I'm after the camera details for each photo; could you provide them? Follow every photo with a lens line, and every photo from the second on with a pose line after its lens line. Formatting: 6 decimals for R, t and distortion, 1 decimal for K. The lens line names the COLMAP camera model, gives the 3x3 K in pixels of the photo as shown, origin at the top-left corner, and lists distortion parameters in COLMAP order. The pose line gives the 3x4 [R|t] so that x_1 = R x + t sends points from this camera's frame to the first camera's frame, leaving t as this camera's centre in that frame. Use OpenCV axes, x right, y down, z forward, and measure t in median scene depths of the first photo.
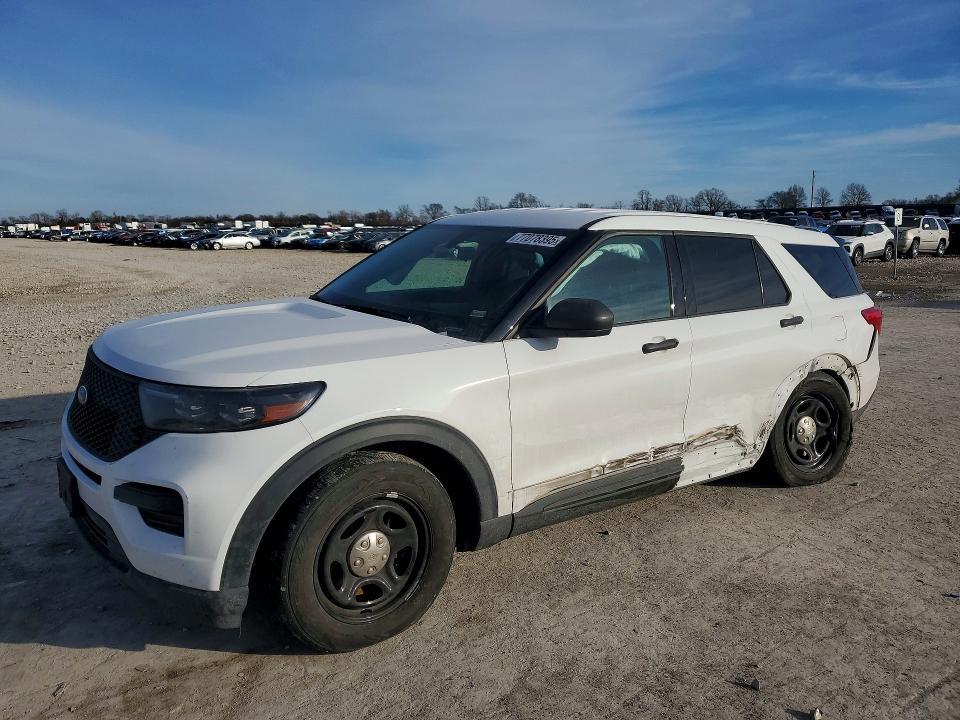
lens RADIAL K [[765.9, 0, 480.0], [0, 765.9, 360.0], [0, 0, 1]] dist [0.006517, -0.001188]
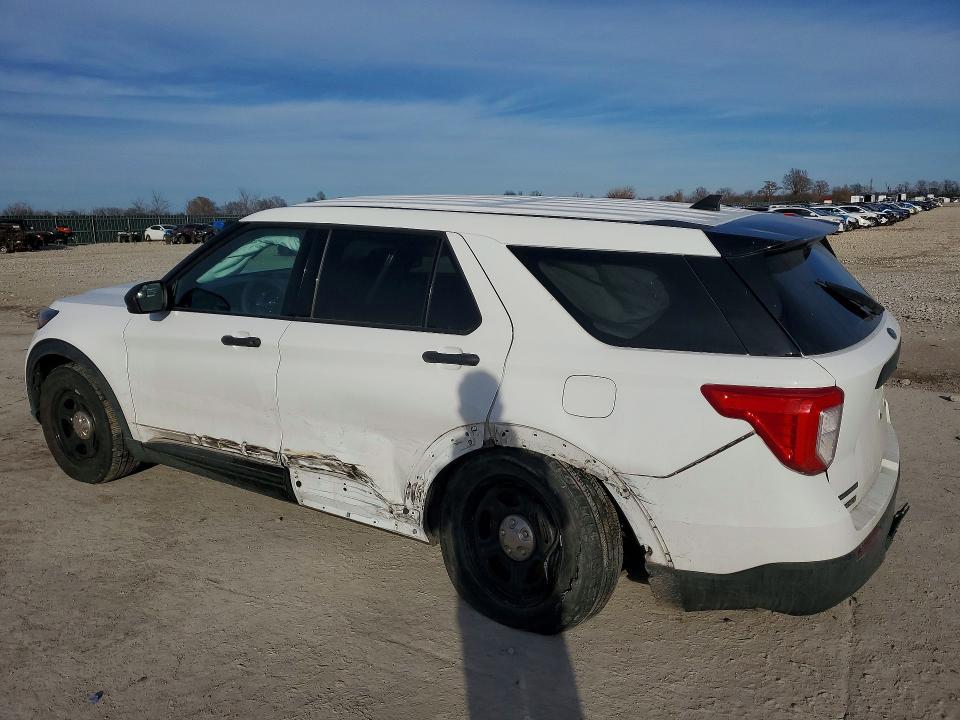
lens RADIAL K [[765.9, 0, 480.0], [0, 765.9, 360.0], [0, 0, 1]] dist [0.006517, -0.001188]
pose [[0.356194, 0.188268, -0.915249, 1.192359], [-0.148691, 0.978431, 0.143398, -0.173195], [0.922506, 0.085012, 0.376506, 0.873931]]
